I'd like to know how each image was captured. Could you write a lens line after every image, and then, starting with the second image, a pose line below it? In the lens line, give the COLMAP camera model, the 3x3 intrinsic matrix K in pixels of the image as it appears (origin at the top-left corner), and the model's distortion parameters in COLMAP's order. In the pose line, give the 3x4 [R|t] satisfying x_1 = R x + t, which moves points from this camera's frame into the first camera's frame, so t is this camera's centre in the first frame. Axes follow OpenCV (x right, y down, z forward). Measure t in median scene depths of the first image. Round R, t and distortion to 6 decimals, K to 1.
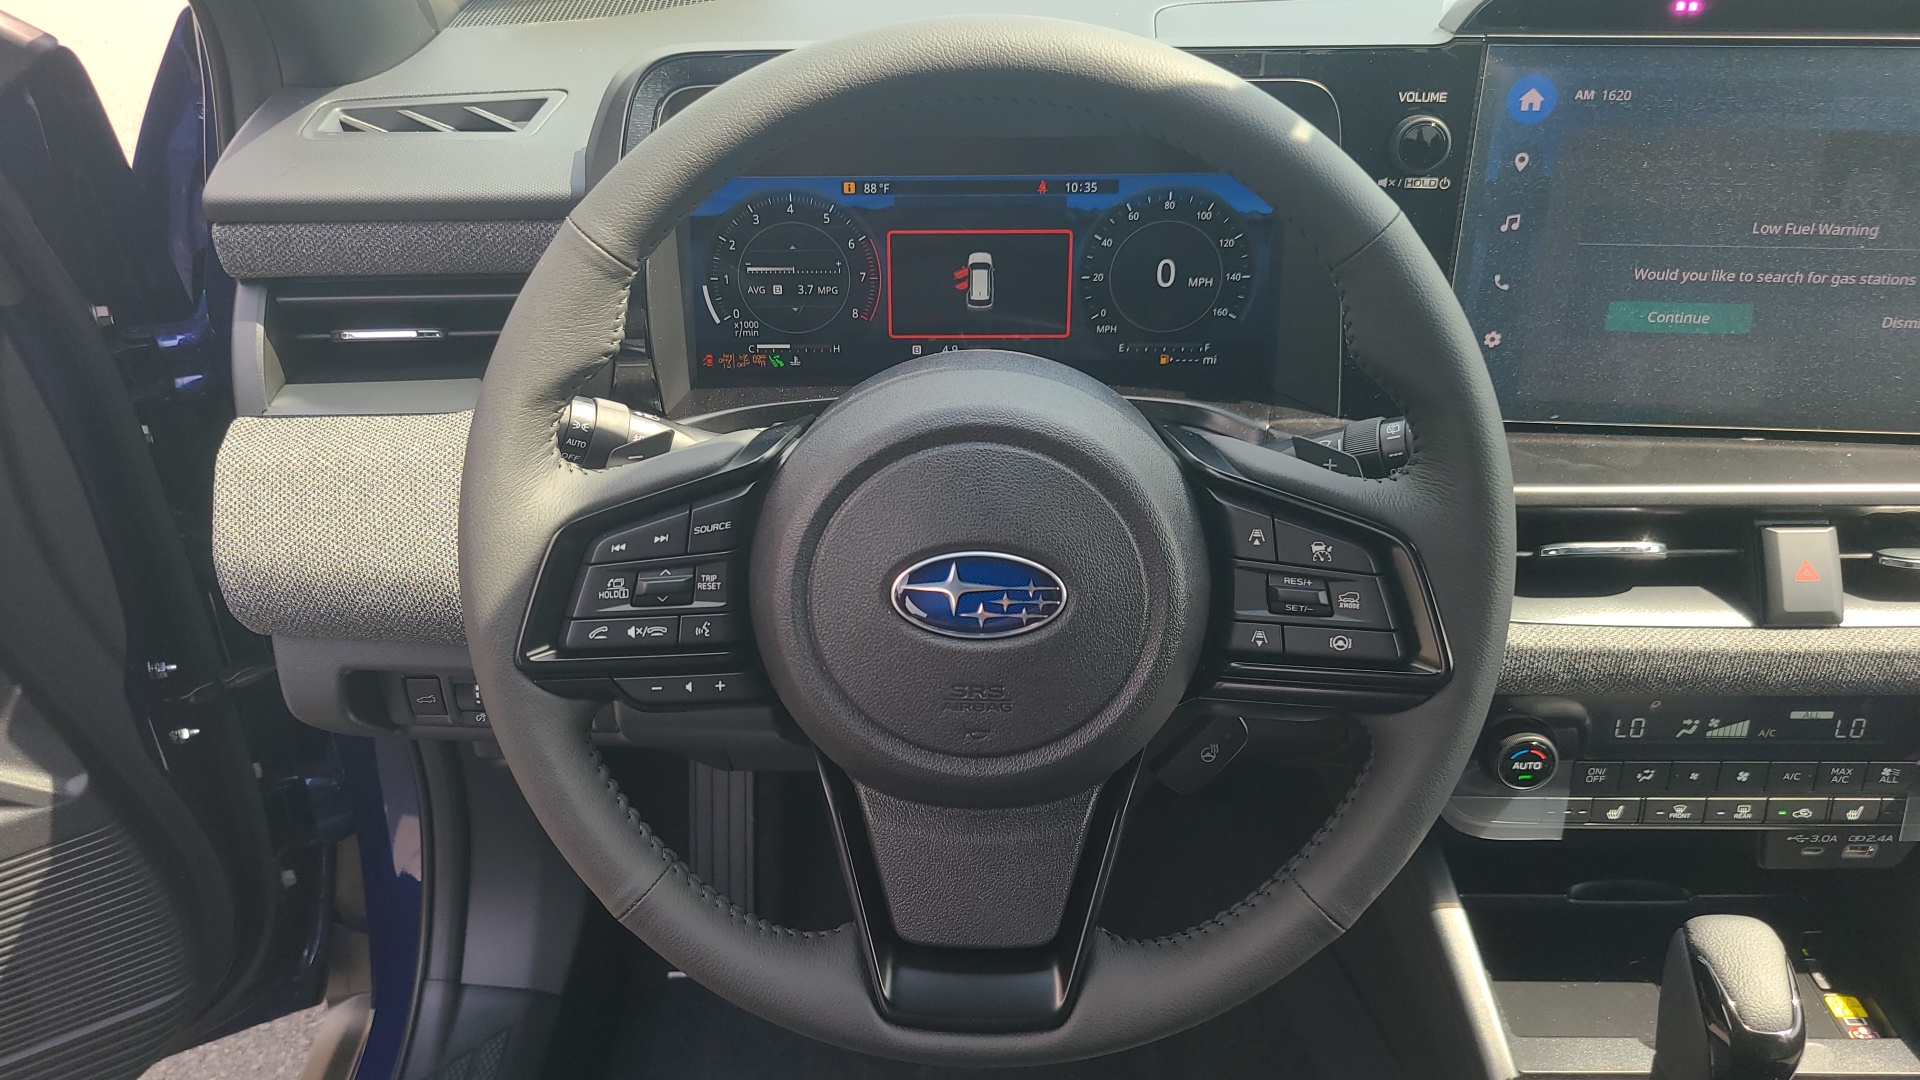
lens RADIAL K [[1493.7, 0, 956.9], [0, 1493.7, 590.9], [0, 0, 1]] dist [0.031363, -0.015762]
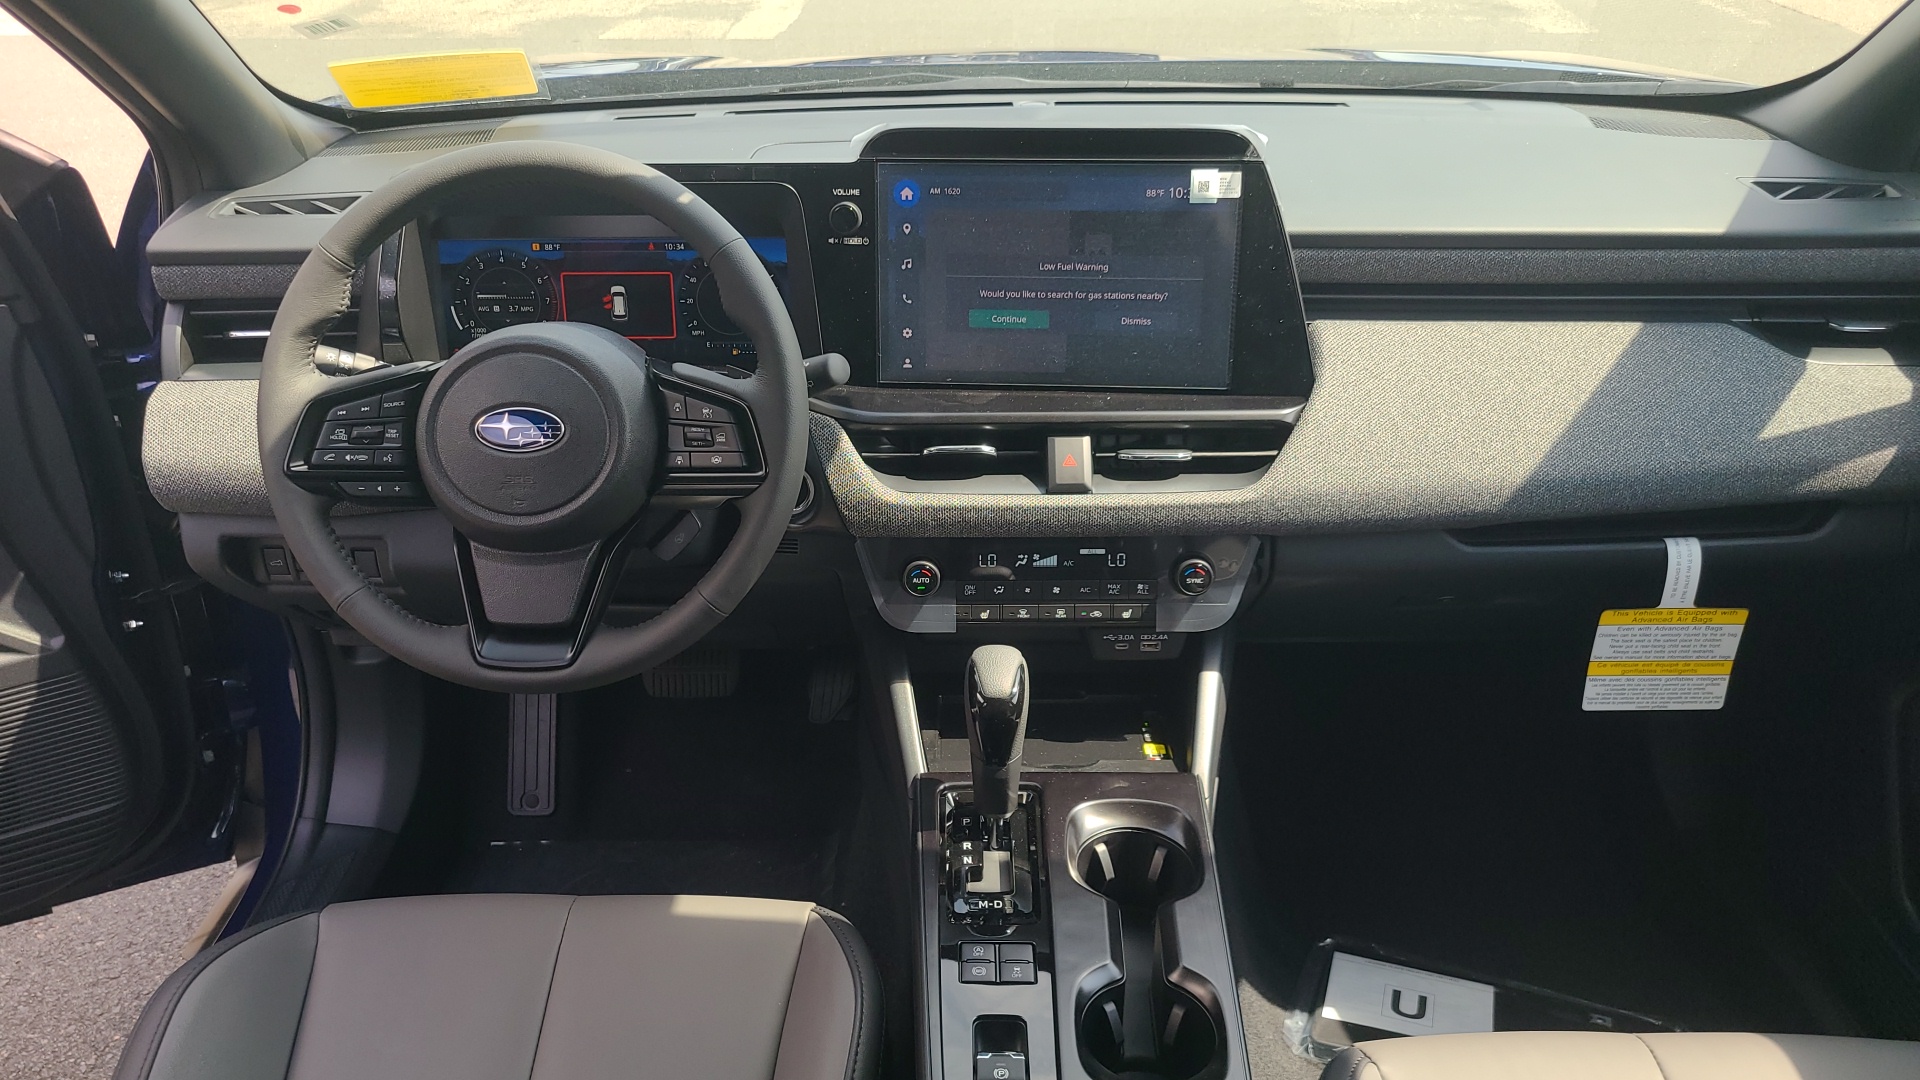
lens RADIAL K [[1493.7, 0, 956.9], [0, 1493.7, 590.9], [0, 0, 1]] dist [0.031363, -0.015762]
pose [[0.999978, -0.000366, -0.006562, 0.428240], [-0.000258, 0.995489, -0.094872, 0.284647], [0.006567, 0.094872, 0.995468, -0.656966]]
